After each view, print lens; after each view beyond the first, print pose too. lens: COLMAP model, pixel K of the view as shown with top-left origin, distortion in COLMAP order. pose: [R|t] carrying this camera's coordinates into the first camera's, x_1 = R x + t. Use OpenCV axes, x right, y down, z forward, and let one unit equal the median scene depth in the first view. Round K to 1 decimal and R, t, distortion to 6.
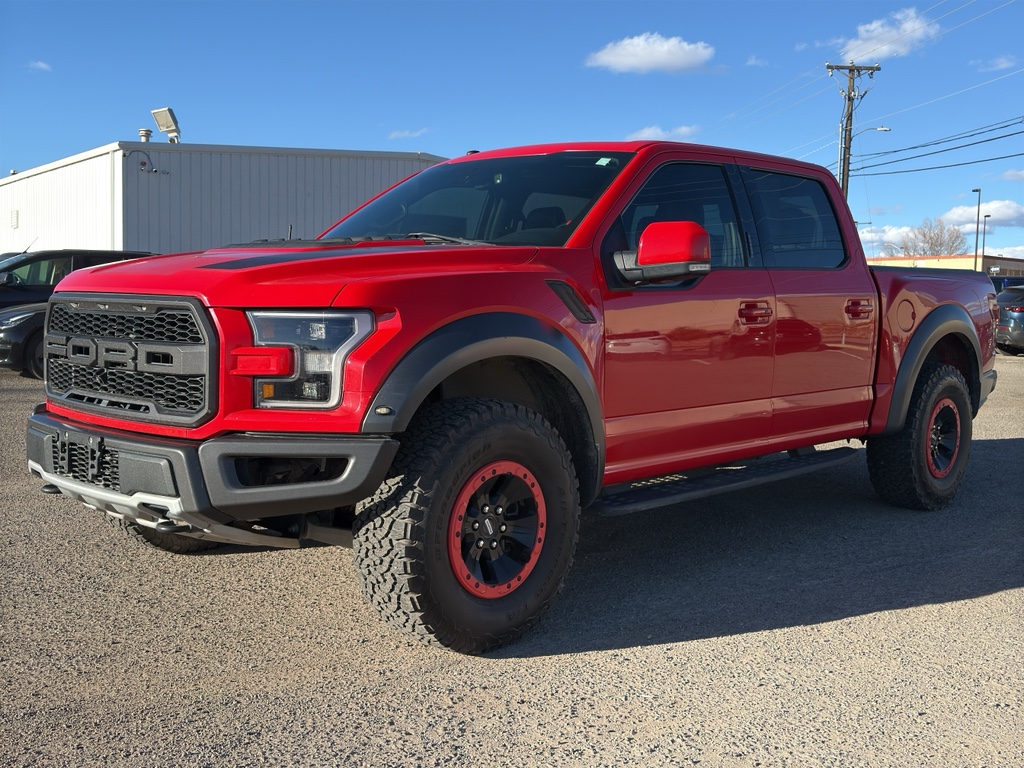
lens RADIAL K [[1067.2, 0, 512.0], [0, 1067.2, 384.0], [0, 0, 1]] dist [0.176895, -0.334162]
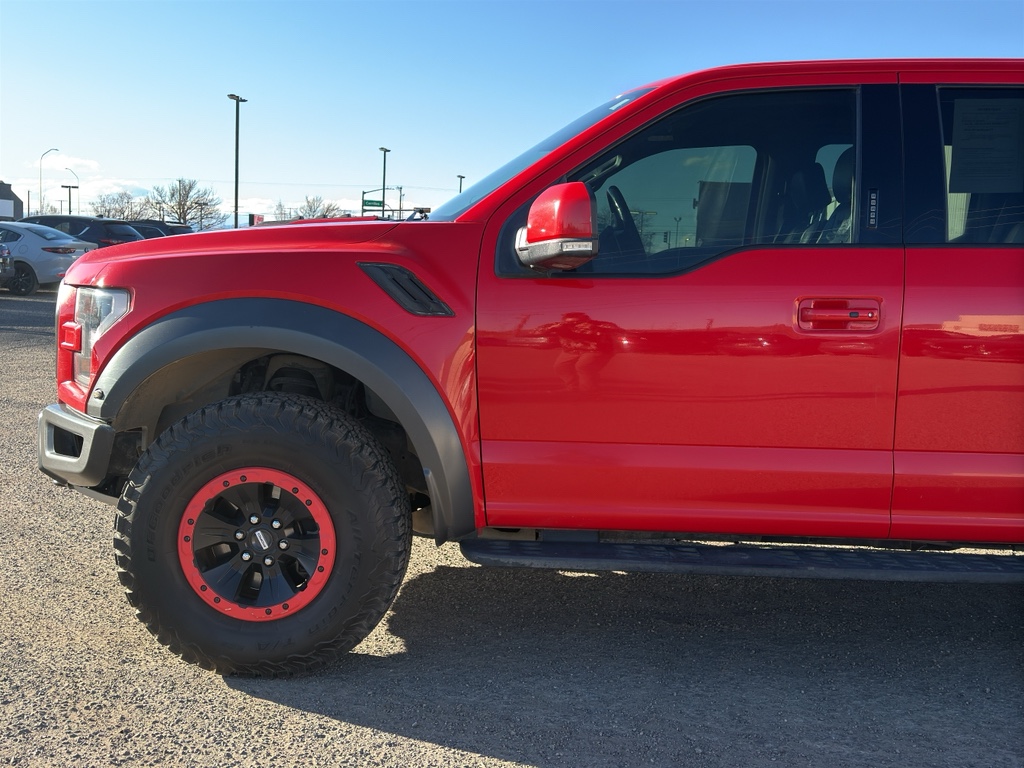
lens RADIAL K [[1067.2, 0, 512.0], [0, 1067.2, 384.0], [0, 0, 1]] dist [0.176895, -0.334162]
pose [[0.665104, 0.089585, -0.741358, 0.765942], [-0.076538, 0.995728, 0.051657, -0.057051], [0.742818, 0.022385, 0.669119, 0.553526]]
